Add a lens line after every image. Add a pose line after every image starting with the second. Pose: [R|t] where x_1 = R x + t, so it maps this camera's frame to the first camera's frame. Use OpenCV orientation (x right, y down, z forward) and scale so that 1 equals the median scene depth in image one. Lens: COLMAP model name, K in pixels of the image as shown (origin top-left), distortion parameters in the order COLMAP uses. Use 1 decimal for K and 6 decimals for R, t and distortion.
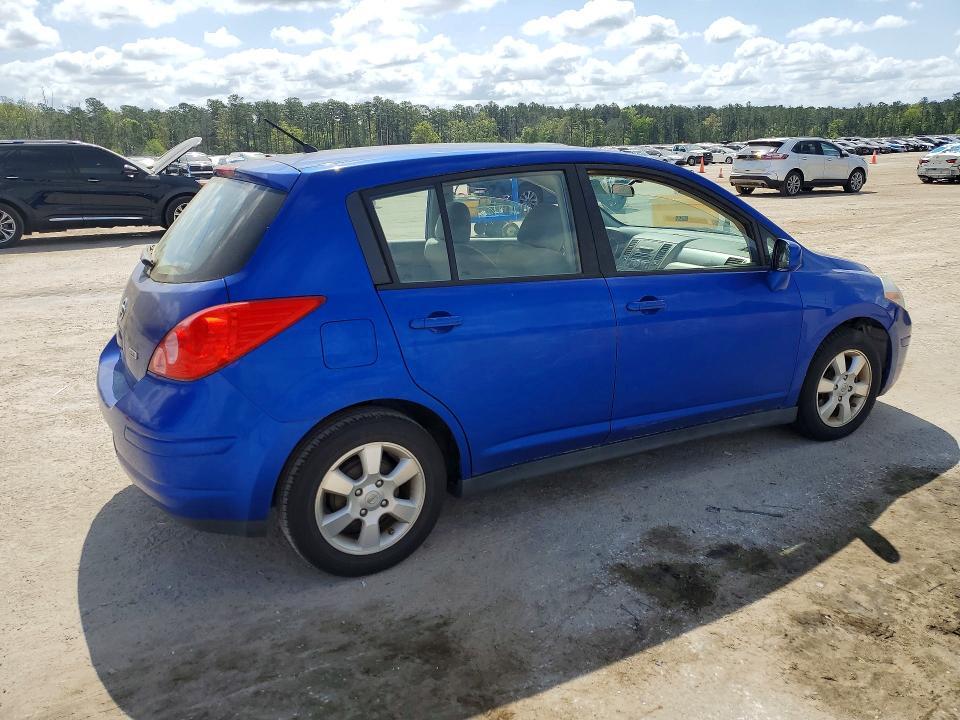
lens RADIAL K [[754.2, 0, 461.8], [0, 754.2, 335.8], [0, 0, 1]] dist [-0.001133, 0.040452]
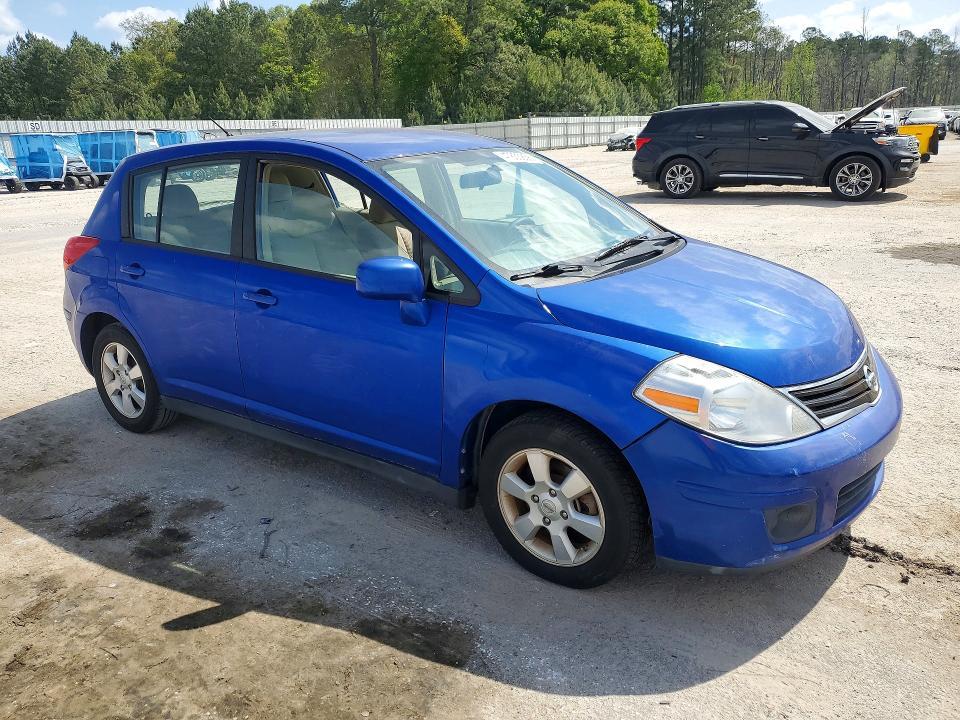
lens RADIAL K [[736.2, 0, 480.0], [0, 736.2, 360.0], [0, 0, 1]] dist [0.026347, -0.010786]
pose [[0.433967, 0.262983, -0.861692, 1.406574], [-0.175547, 0.962799, 0.205431, -0.244319], [0.883661, 0.062117, 0.463988, 0.915850]]
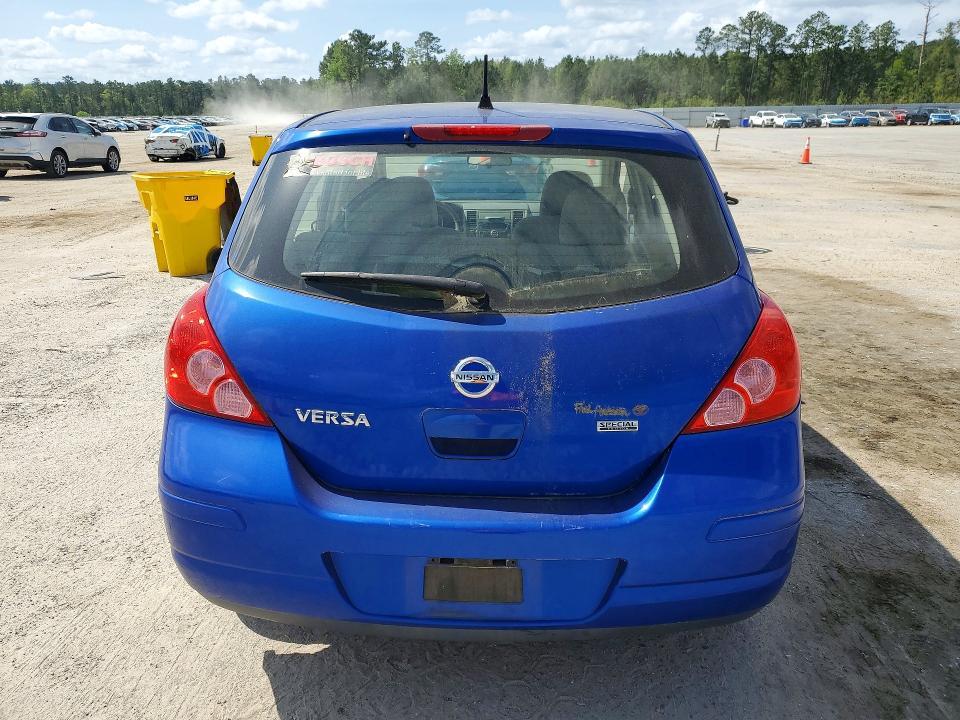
lens RADIAL K [[736.2, 0, 480.0], [0, 736.2, 360.0], [0, 0, 1]] dist [0.026347, -0.010786]
pose [[0.517683, -0.245119, 0.819708, -0.938231], [0.196201, 0.966561, 0.165123, -0.148073], [-0.832772, 0.075346, 0.548465, 0.737281]]
